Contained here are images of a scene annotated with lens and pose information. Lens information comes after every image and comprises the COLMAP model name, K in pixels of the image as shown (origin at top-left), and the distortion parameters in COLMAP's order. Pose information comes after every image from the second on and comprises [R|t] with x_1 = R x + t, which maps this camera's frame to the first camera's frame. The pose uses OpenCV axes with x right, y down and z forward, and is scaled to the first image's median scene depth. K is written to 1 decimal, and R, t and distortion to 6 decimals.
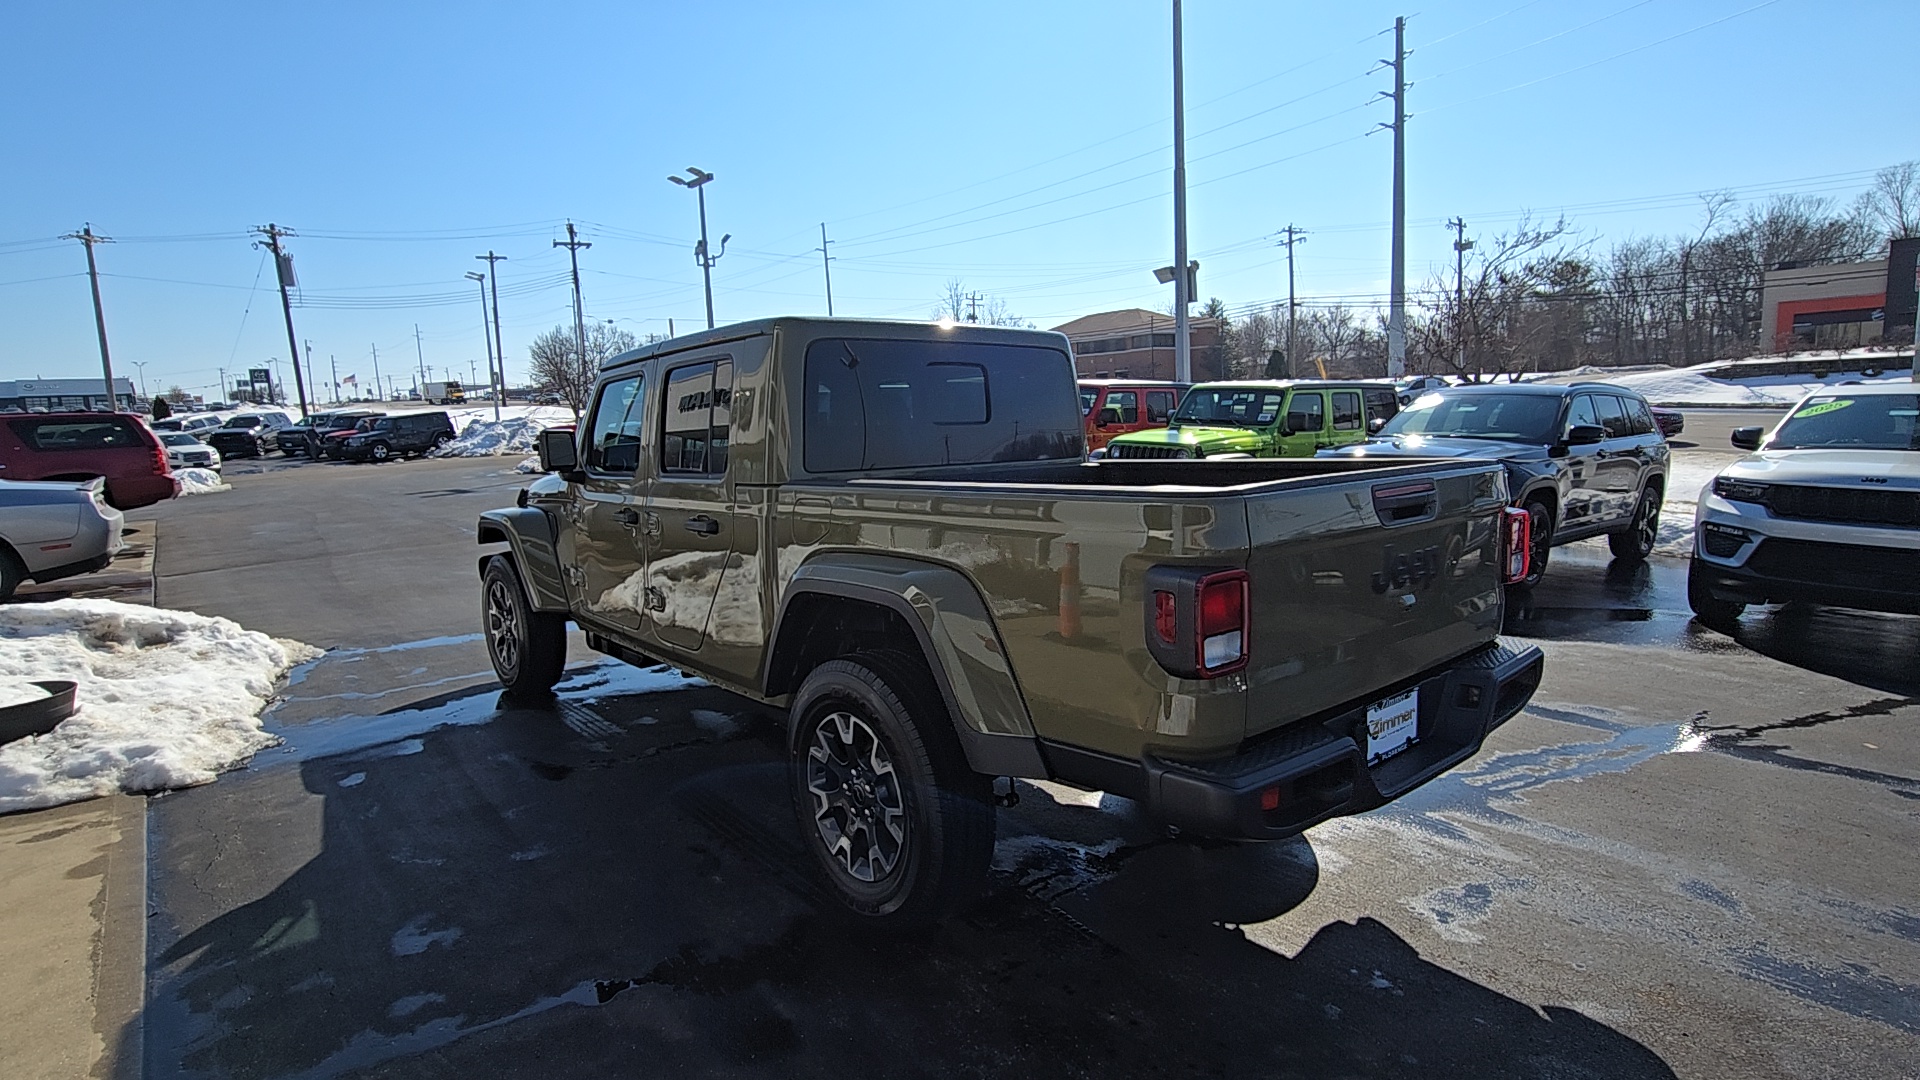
lens RADIAL K [[963.7, 0, 950.9], [0, 963.7, 549.7], [0, 0, 1]] dist [0.001083, -0.001072]
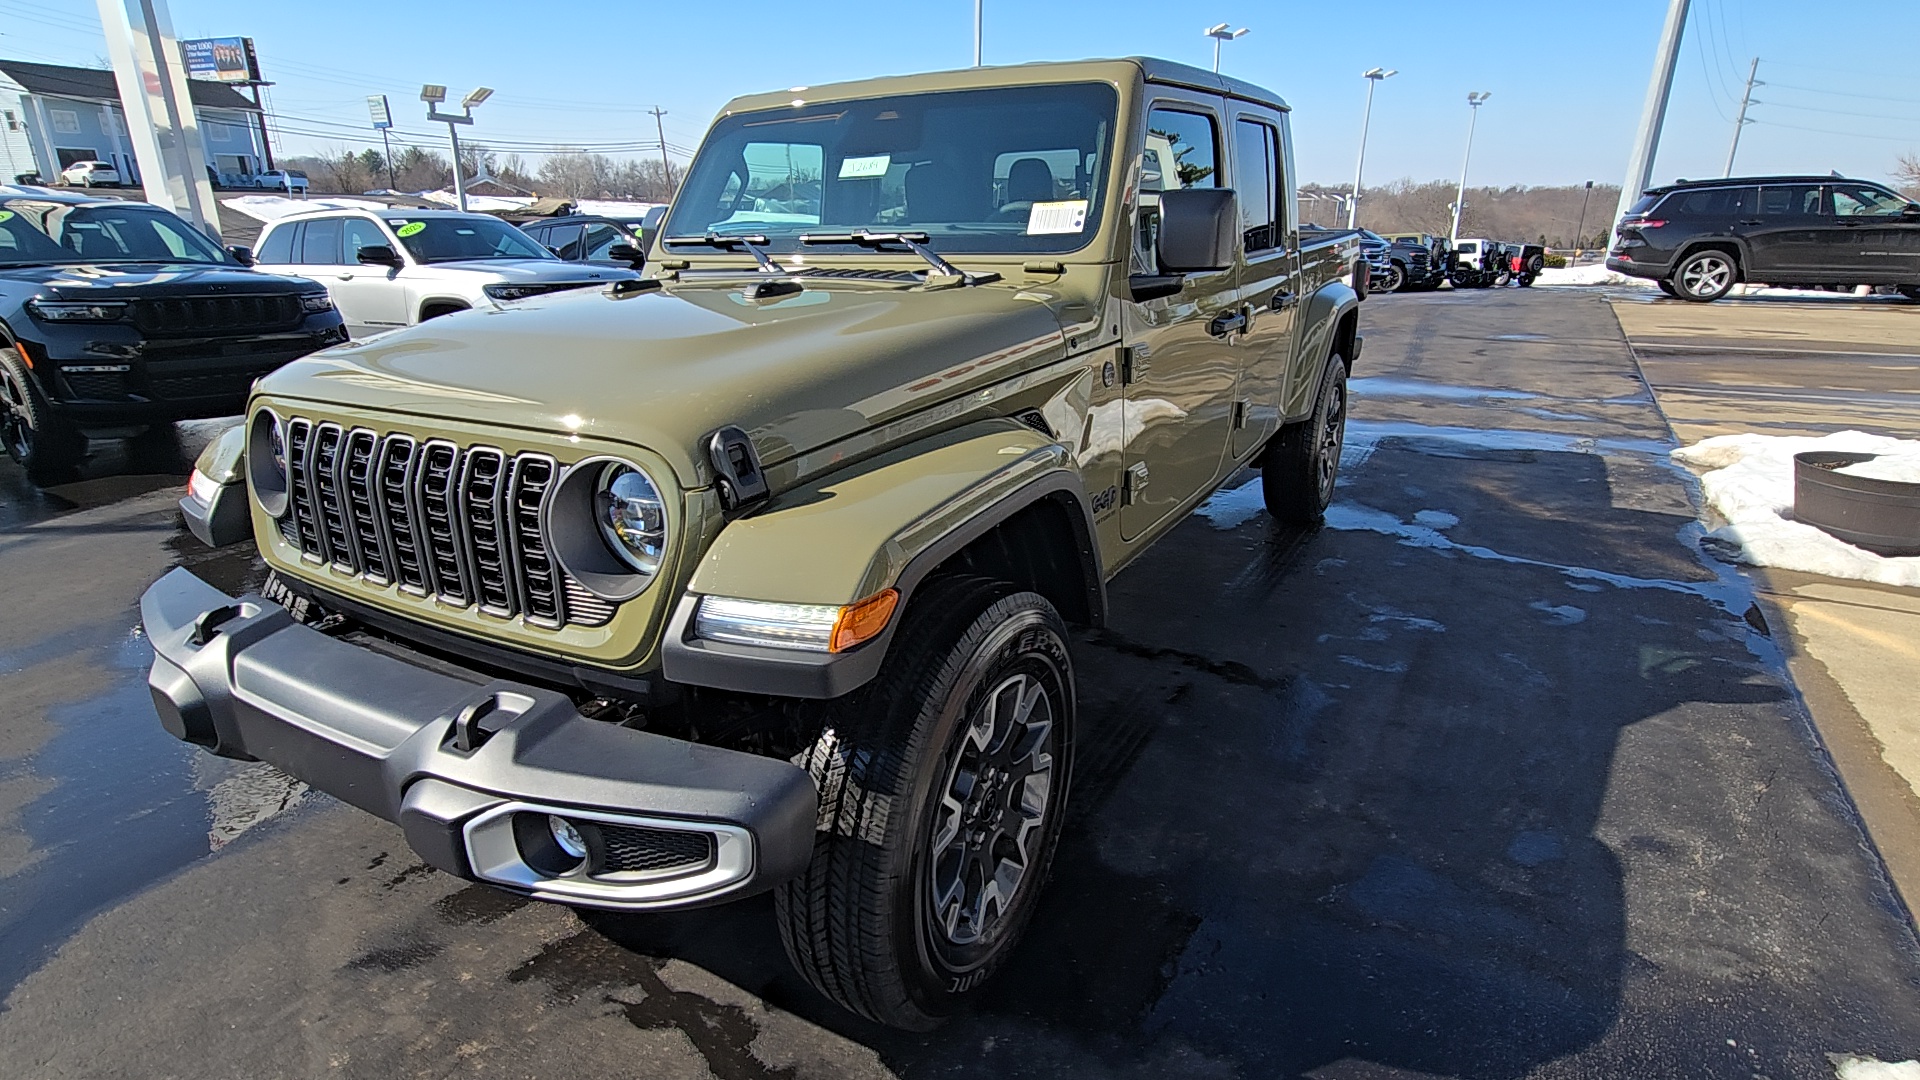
lens RADIAL K [[963.7, 0, 950.9], [0, 963.7, 549.7], [0, 0, 1]] dist [0.001083, -0.001072]
pose [[-0.337687, -0.278356, 0.899158, -0.087315], [0.150054, 0.927135, 0.343371, -0.014117], [-0.929221, 0.250874, -0.271313, 0.129552]]
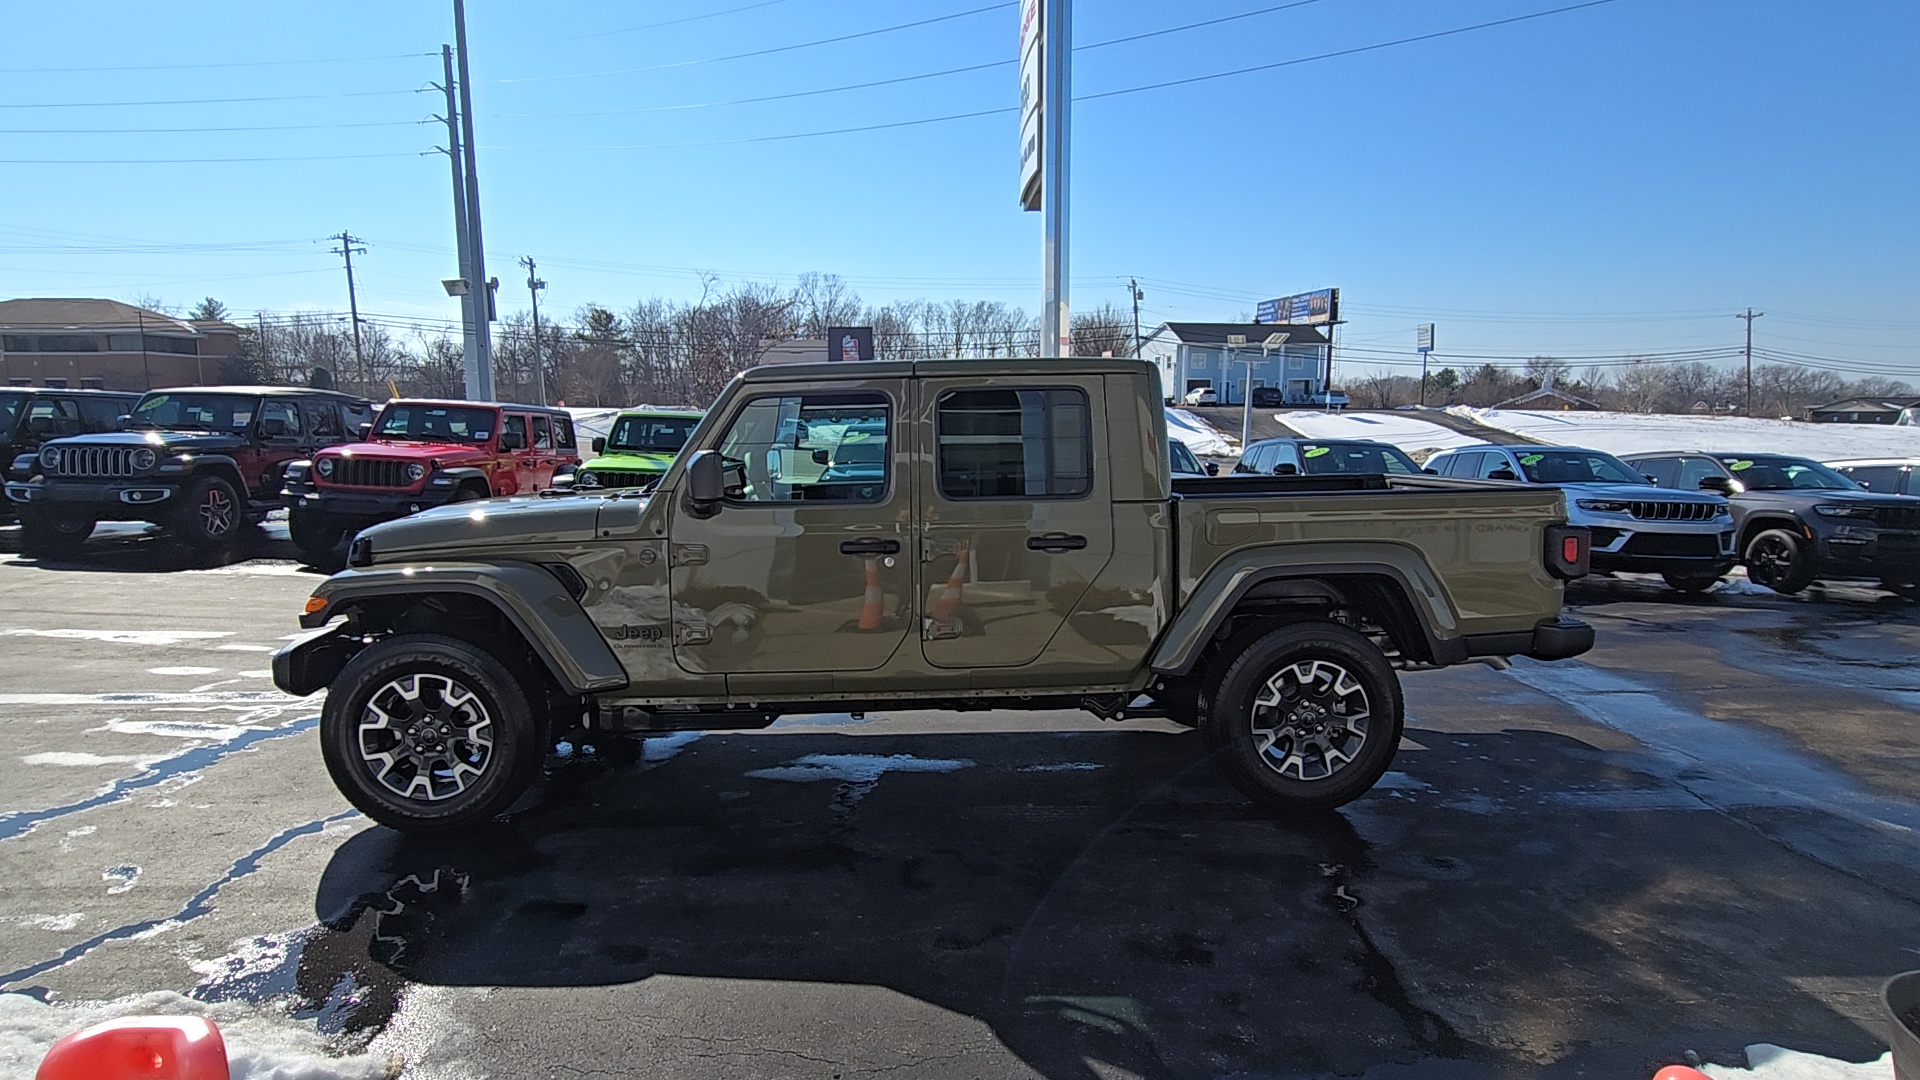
lens RADIAL K [[963.7, 0, 950.9], [0, 963.7, 549.7], [0, 0, 1]] dist [0.001083, -0.001072]
pose [[0.598839, -0.069537, 0.797845, -0.092652], [0.092897, 0.995530, 0.017041, -0.003603], [-0.795463, 0.063912, 0.602622, 0.035024]]
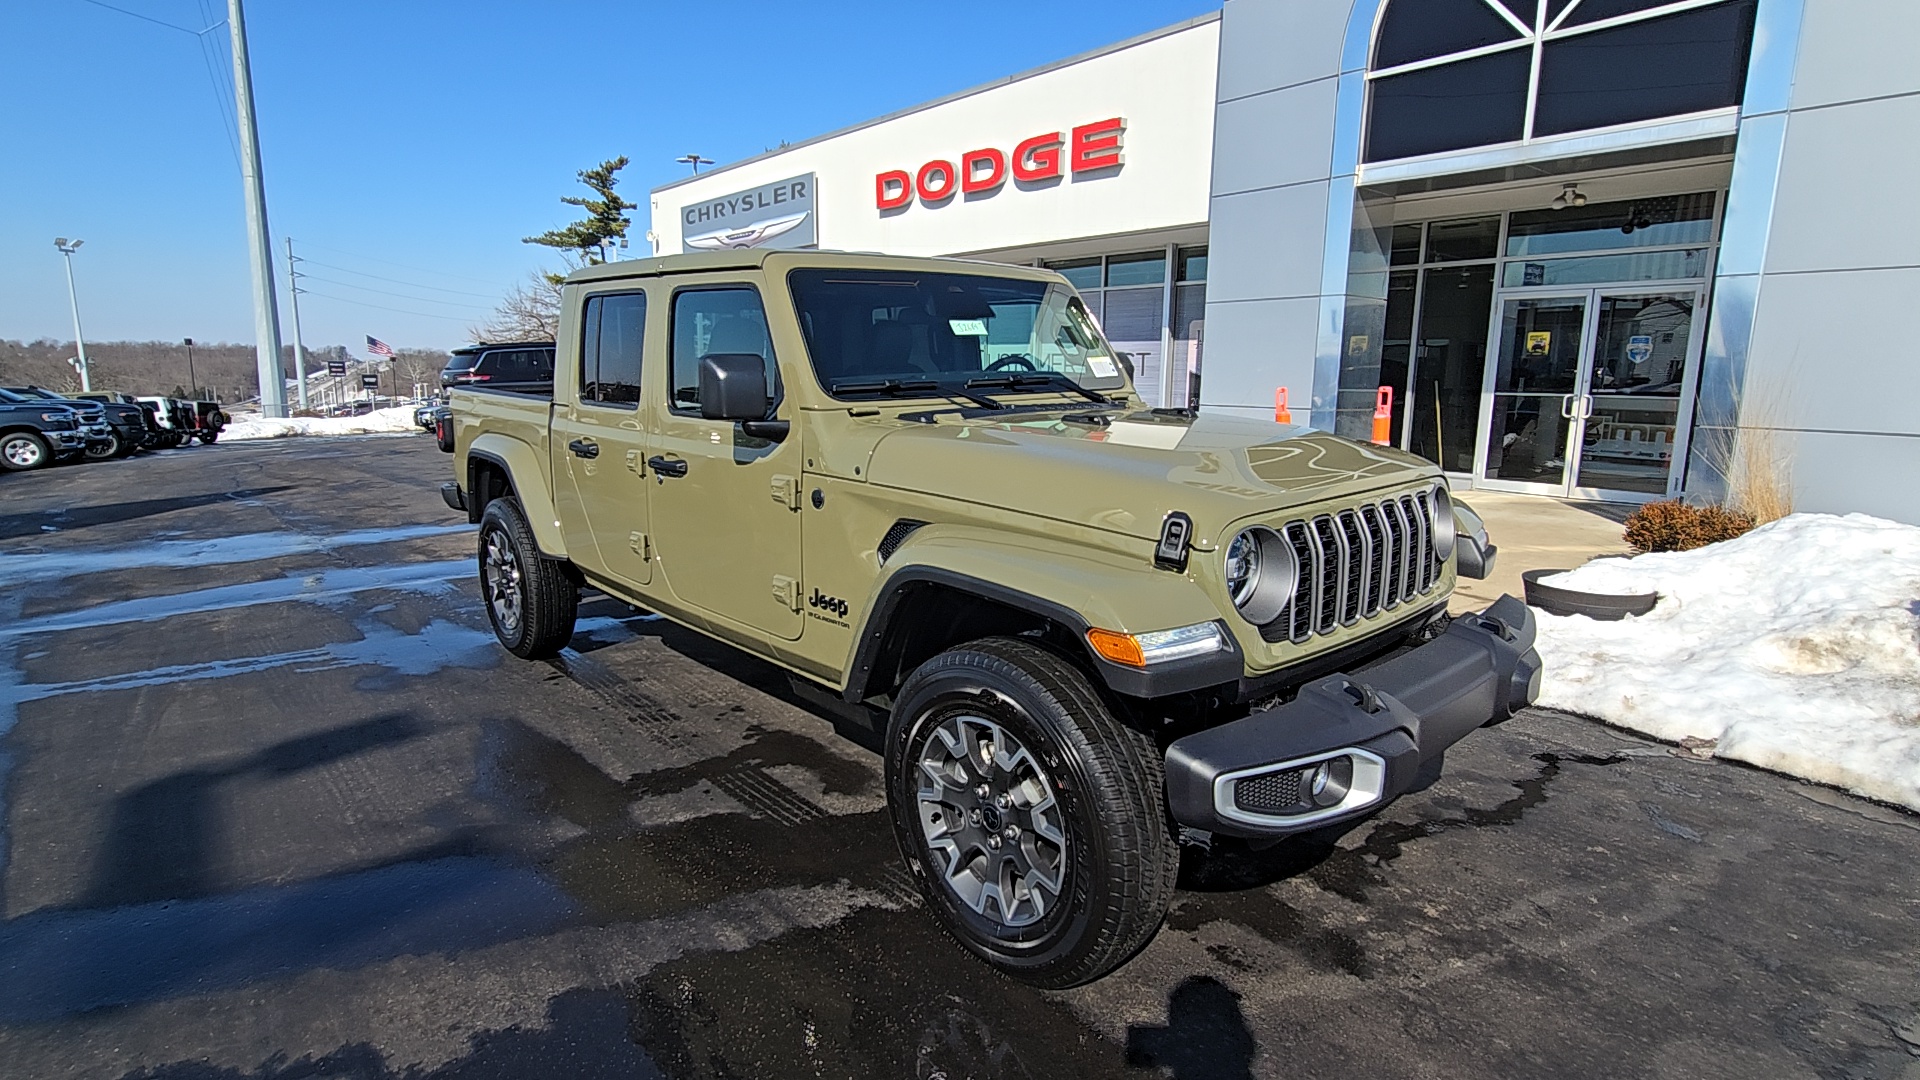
lens RADIAL K [[963.7, 0, 950.9], [0, 963.7, 549.7], [0, 0, 1]] dist [0.001083, -0.001072]
pose [[-0.999260, 0.035471, -0.014874, -0.023788], [0.028697, 0.945028, 0.325729, -0.024268], [0.025611, 0.325061, -0.945346, 0.187320]]
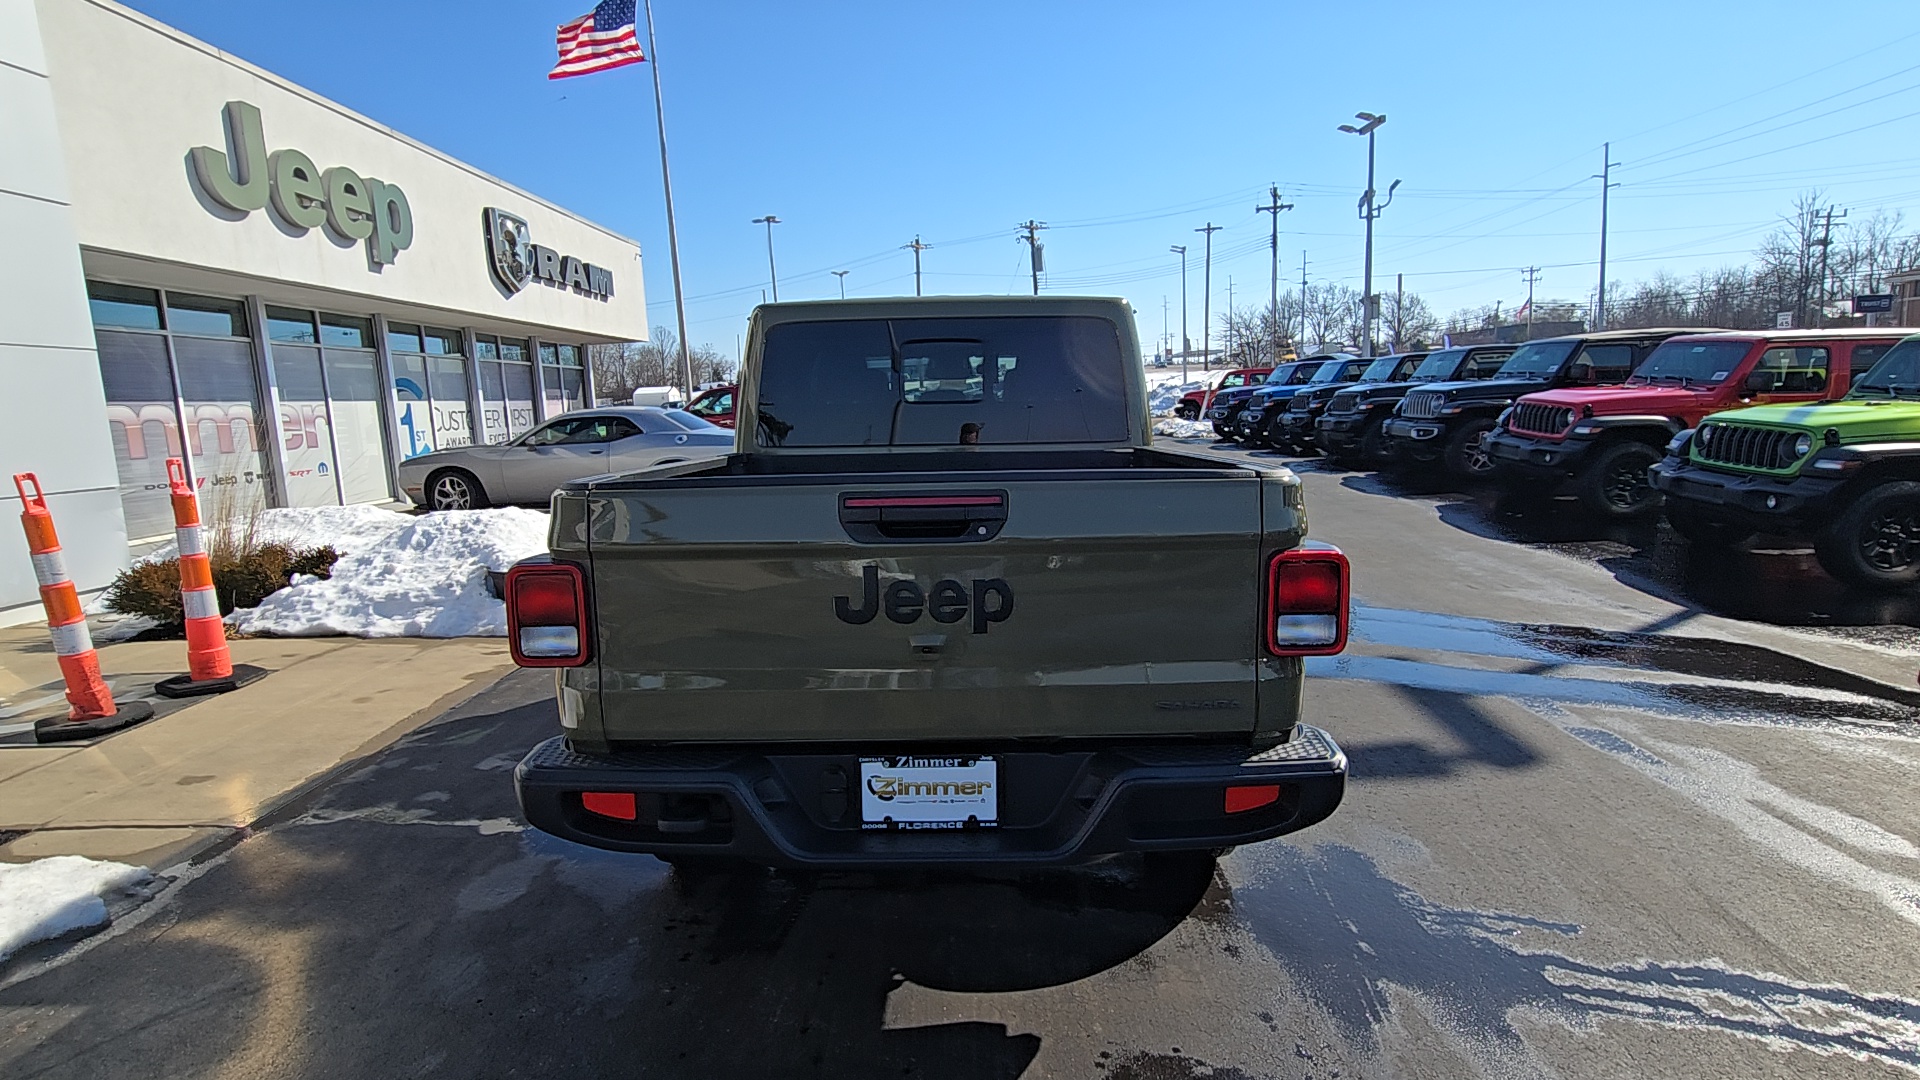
lens RADIAL K [[963.7, 0, 950.9], [0, 963.7, 549.7], [0, 0, 1]] dist [0.001083, -0.001072]
pose [[0.754970, 0.111047, -0.646289, 0.053174], [-0.086361, 0.993810, 0.069875, -0.004267], [0.650048, 0.003061, 0.759887, 0.021760]]
